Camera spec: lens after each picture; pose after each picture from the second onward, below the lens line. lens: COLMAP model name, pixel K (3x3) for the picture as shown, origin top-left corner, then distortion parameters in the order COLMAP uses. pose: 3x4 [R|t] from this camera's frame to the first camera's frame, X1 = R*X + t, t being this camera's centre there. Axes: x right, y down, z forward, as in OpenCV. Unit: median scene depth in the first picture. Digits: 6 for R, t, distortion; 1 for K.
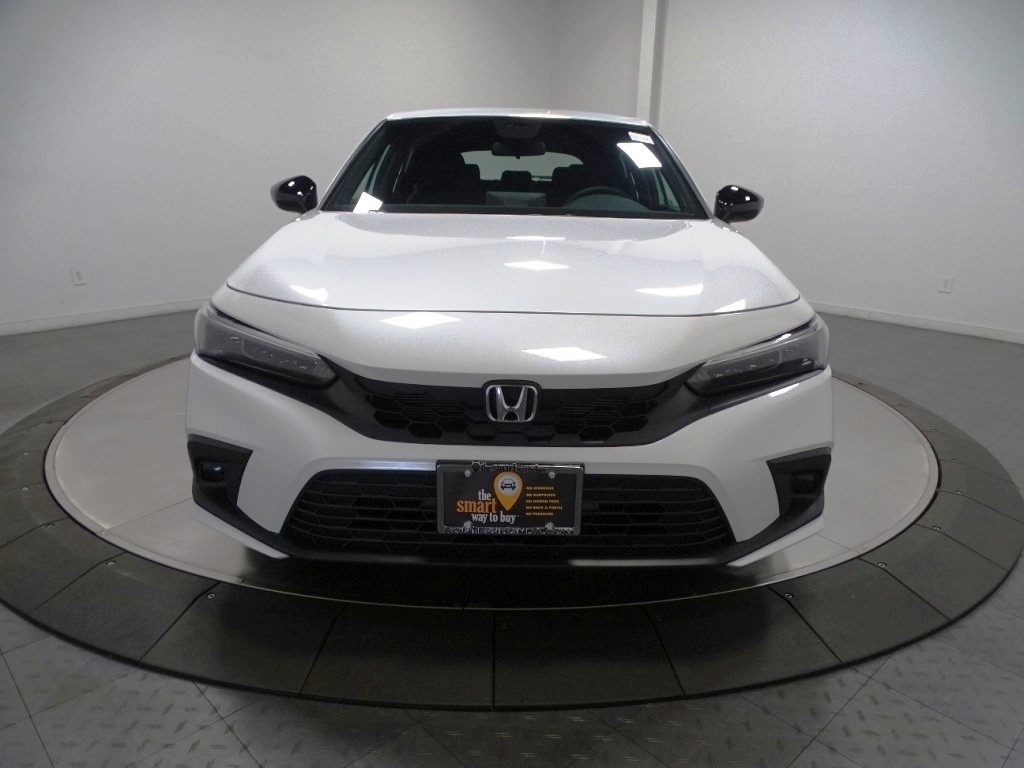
lens RADIAL K [[698.8, 0, 512.0], [0, 698.8, 384.0], [0, 0, 1]] dist [-0.047313, -0.002329]
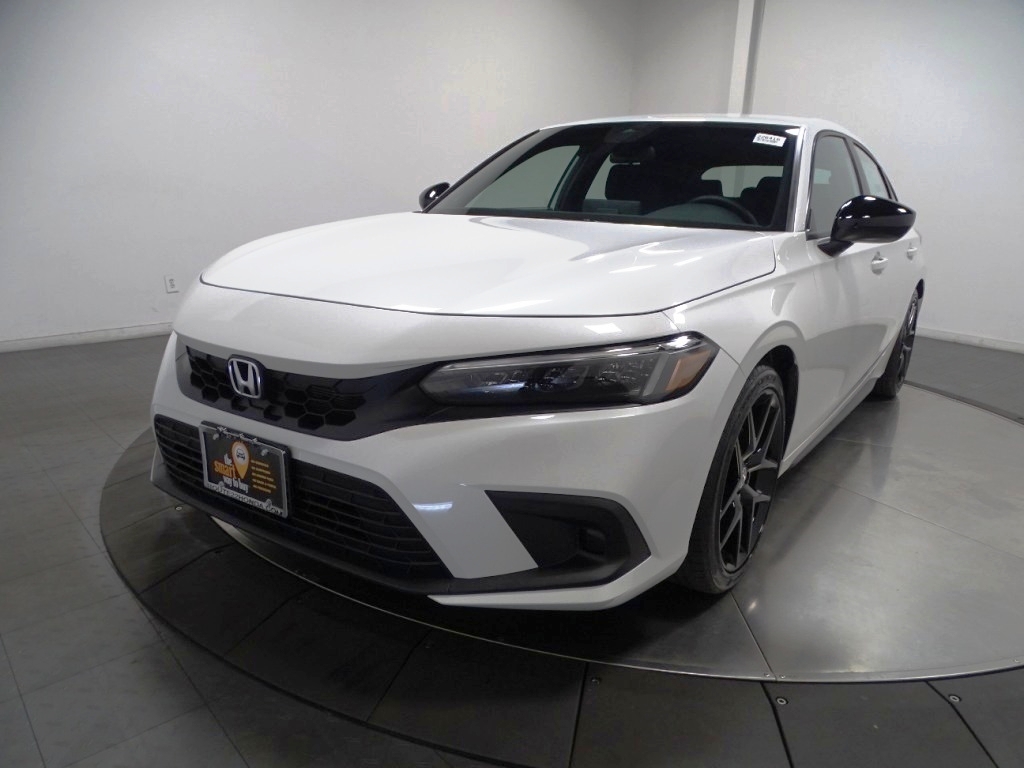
lens RADIAL K [[698.8, 0, 512.0], [0, 698.8, 384.0], [0, 0, 1]] dist [-0.047313, -0.002329]
pose [[0.848913, 0.133565, -0.511377, 0.854158], [-0.151630, 0.988416, 0.006446, -0.030473], [0.506315, 0.072068, 0.859332, 0.287665]]
